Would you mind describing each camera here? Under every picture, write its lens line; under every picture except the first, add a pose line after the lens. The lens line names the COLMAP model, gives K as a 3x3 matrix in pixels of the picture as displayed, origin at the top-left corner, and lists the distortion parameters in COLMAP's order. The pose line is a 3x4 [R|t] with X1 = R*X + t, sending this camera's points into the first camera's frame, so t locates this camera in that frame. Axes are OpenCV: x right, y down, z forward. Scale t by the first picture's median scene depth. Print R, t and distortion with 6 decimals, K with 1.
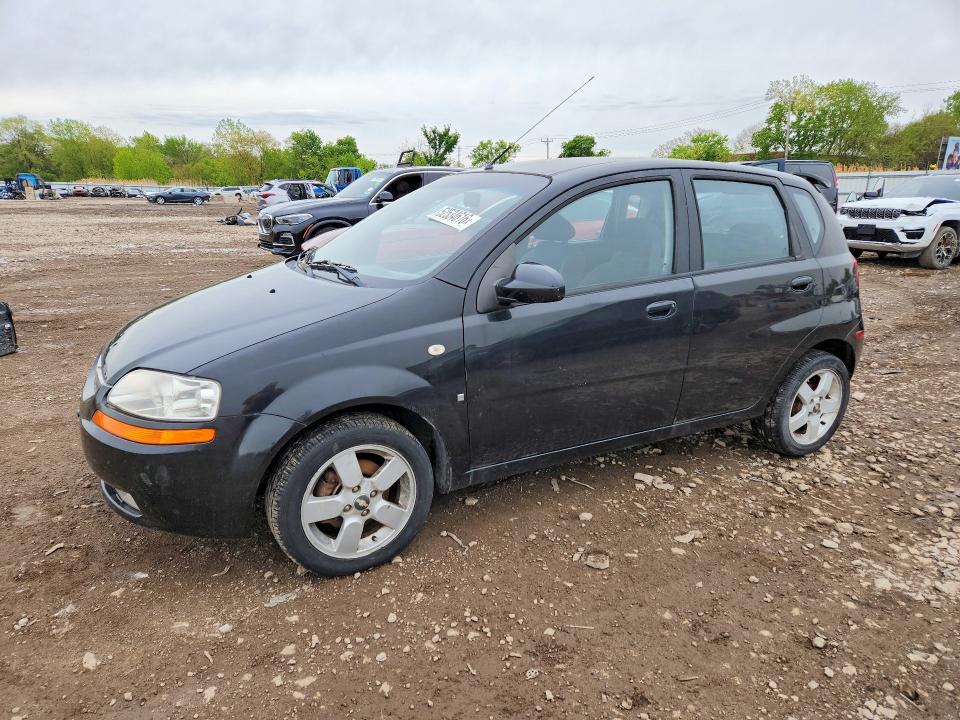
lens RADIAL K [[746.7, 0, 478.5], [0, 746.7, 345.5], [0, 0, 1]] dist [0.016519, 0.000708]
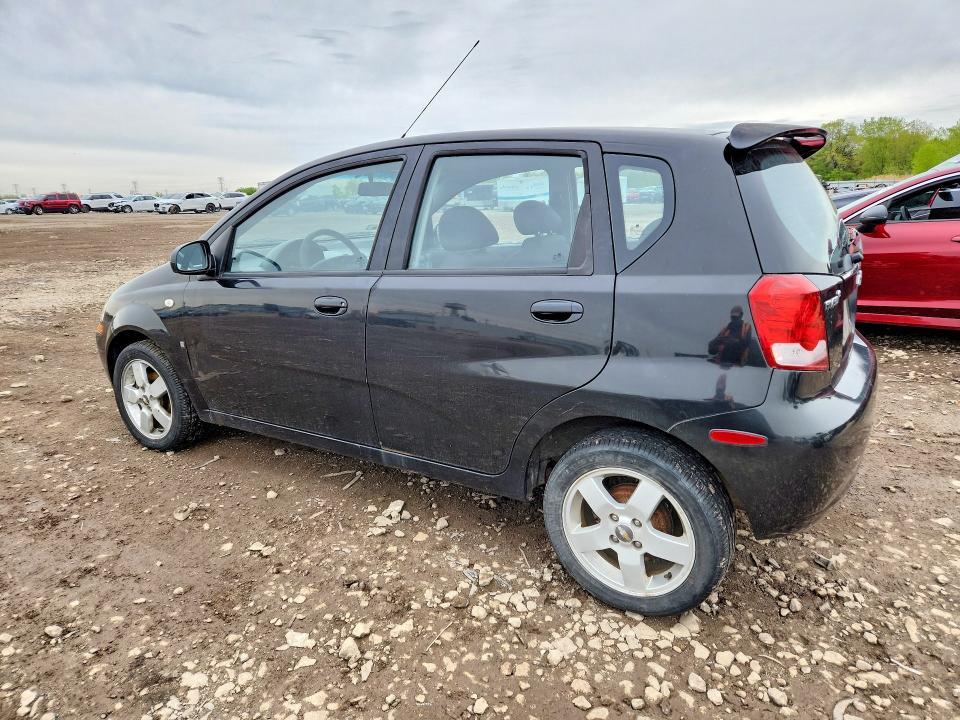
lens RADIAL K [[746.7, 0, 478.5], [0, 746.7, 345.5], [0, 0, 1]] dist [0.016519, 0.000708]
pose [[0.382015, 0.167054, -0.908932, 1.005560], [-0.167655, 0.979734, 0.109603, -0.115683], [0.908821, 0.110517, 0.402281, 0.716591]]
